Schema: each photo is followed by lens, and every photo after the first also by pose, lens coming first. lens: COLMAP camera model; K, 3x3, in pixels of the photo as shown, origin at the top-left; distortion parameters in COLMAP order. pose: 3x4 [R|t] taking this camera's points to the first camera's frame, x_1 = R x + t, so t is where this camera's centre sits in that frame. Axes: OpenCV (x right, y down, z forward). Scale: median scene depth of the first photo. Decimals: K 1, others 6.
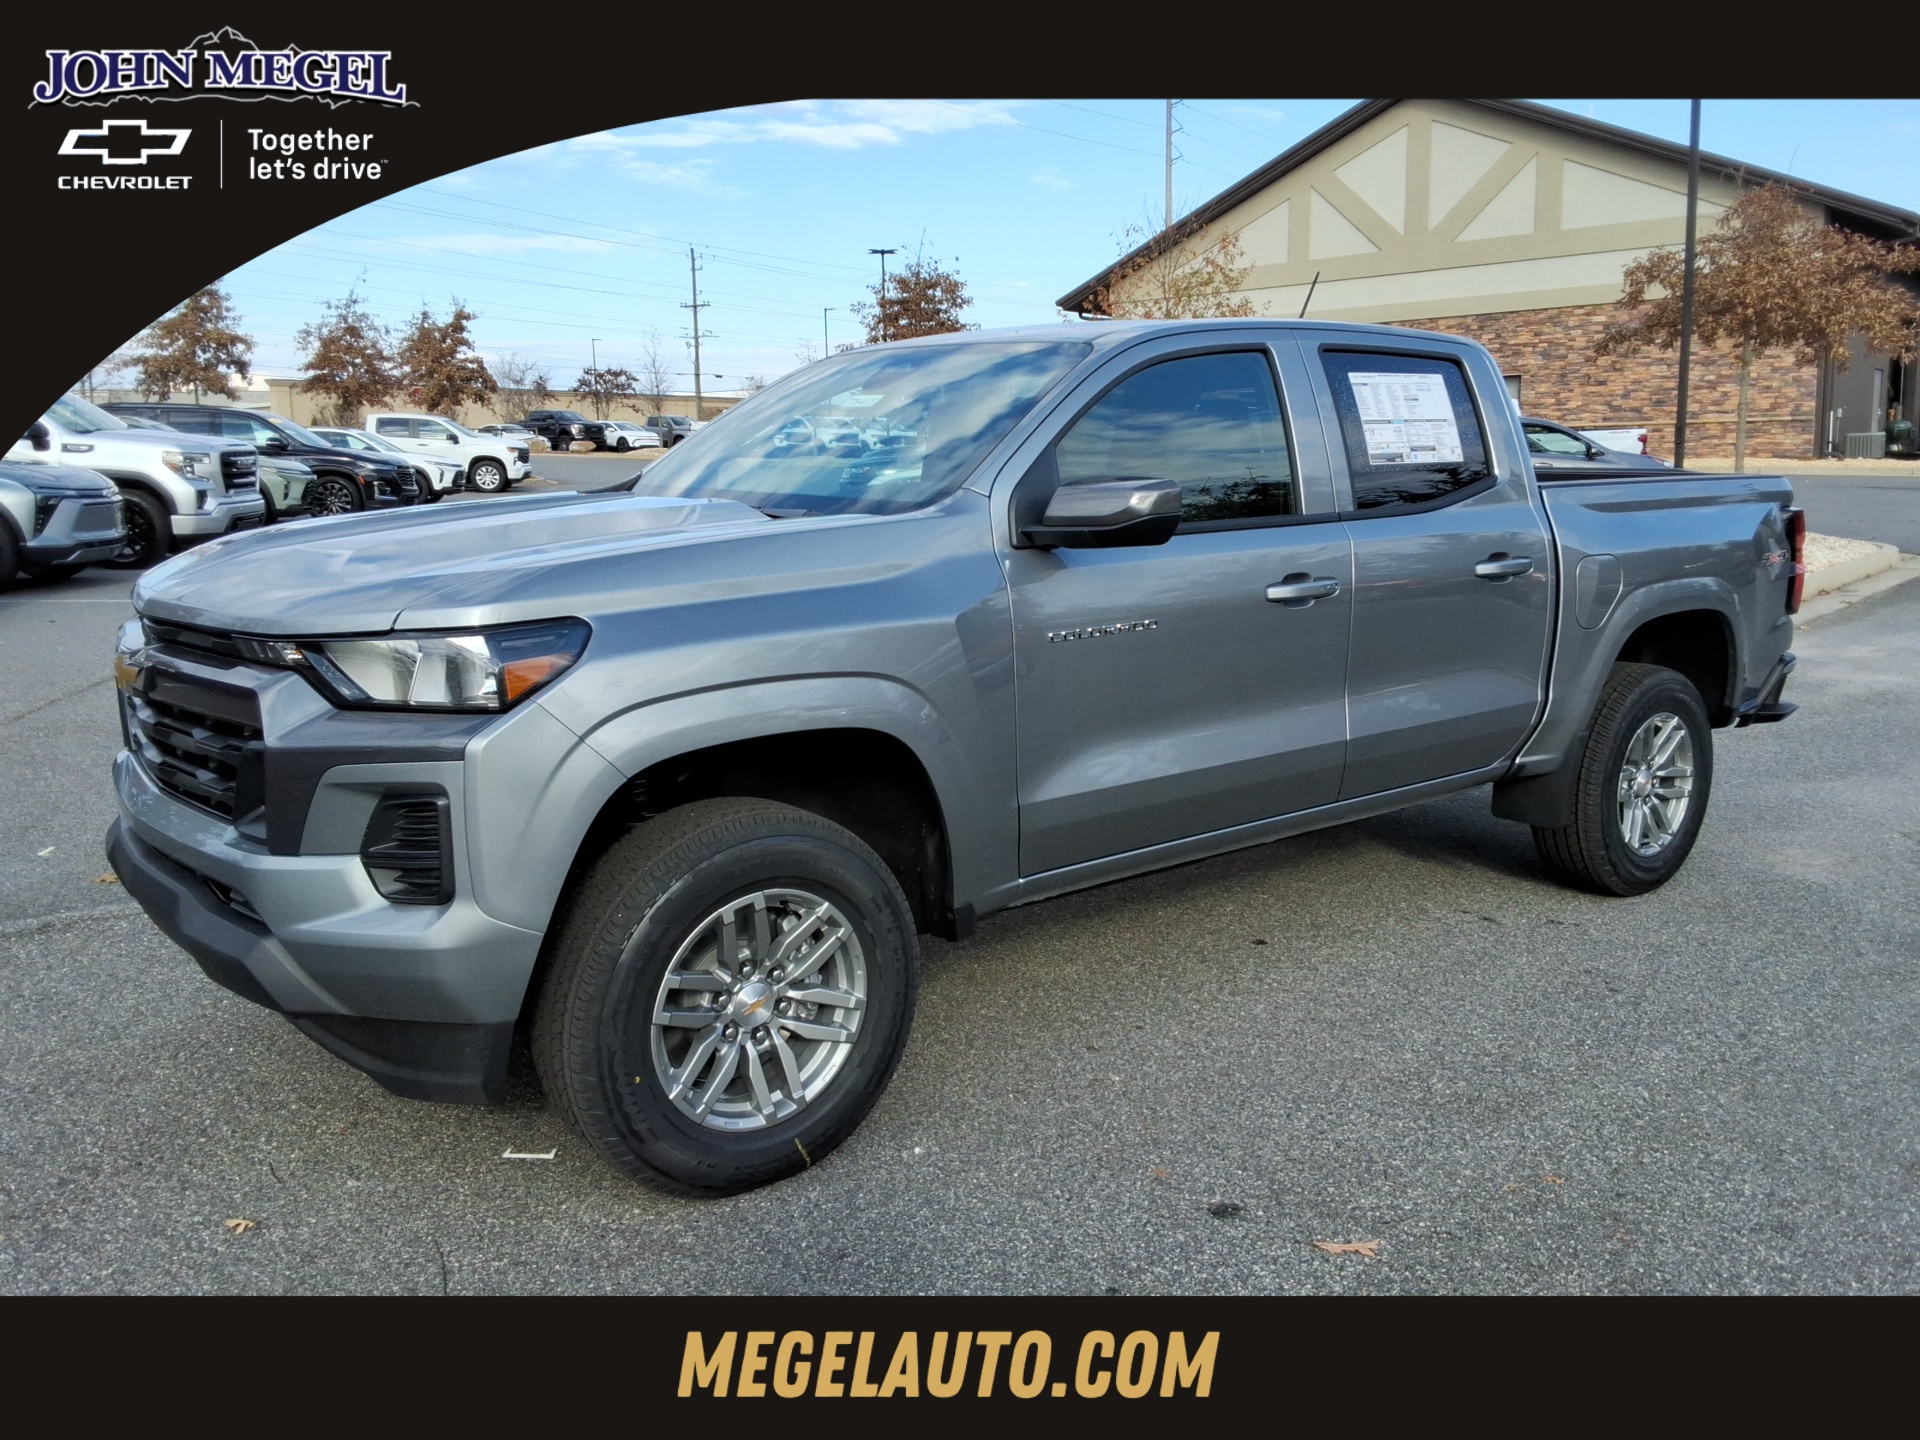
lens RADIAL K [[1553.6, 0, 973.0], [0, 1553.6, 716.1], [0, 0, 1]] dist [0.096460, -0.153006]
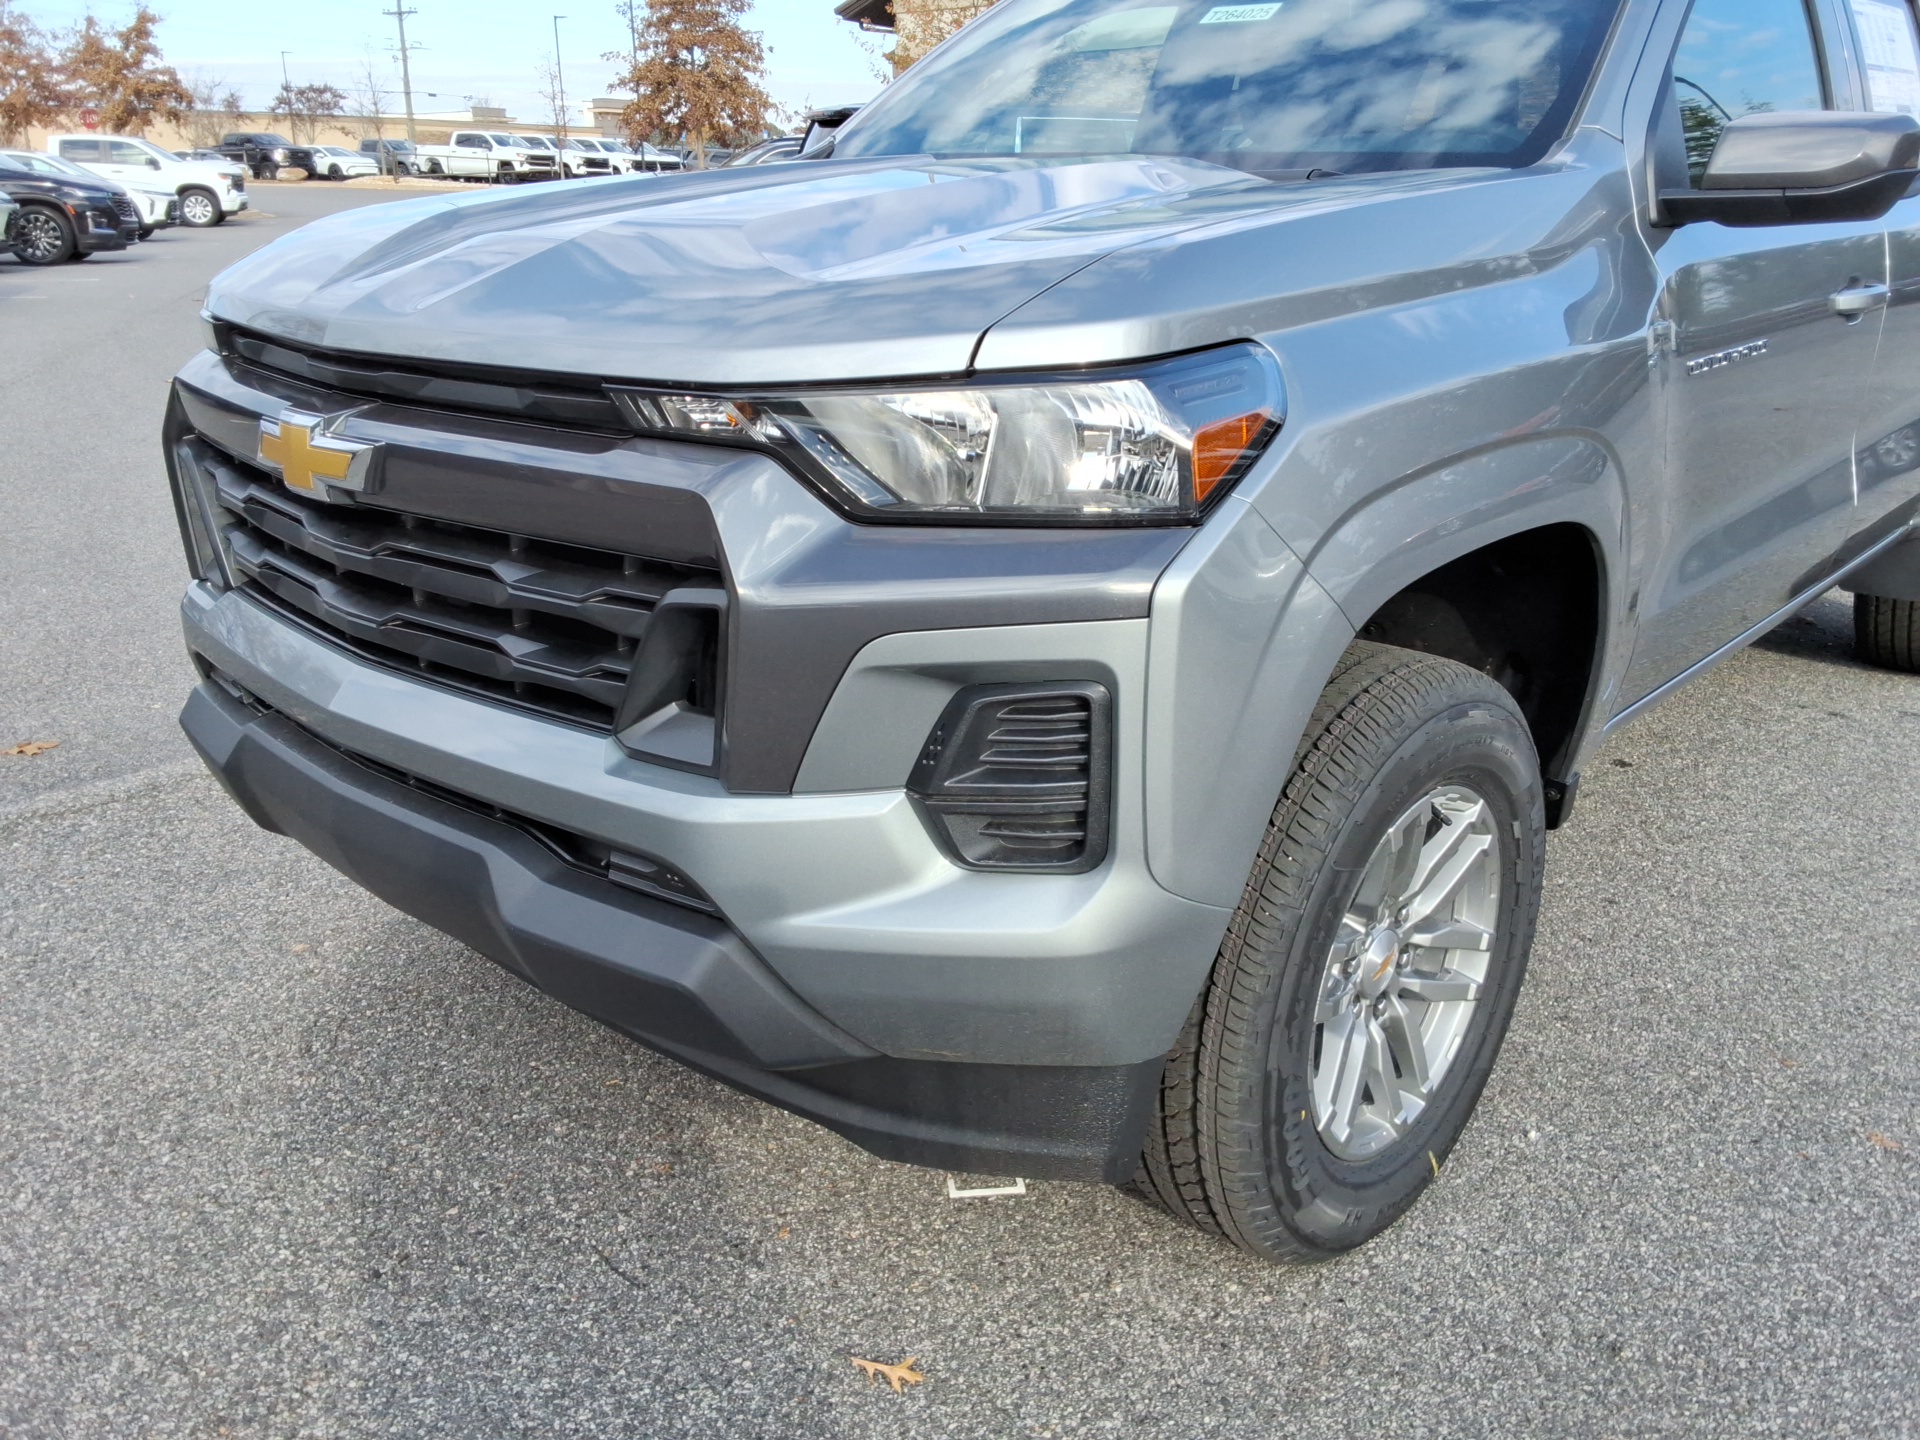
lens RADIAL K [[1553.6, 0, 973.0], [0, 1553.6, 716.1], [0, 0, 1]] dist [0.096460, -0.153006]
pose [[0.987488, -0.049048, 0.149873, -0.429782], [0.024974, 0.987047, 0.158478, -0.022036], [-0.155705, -0.152752, 0.975921, 0.451018]]
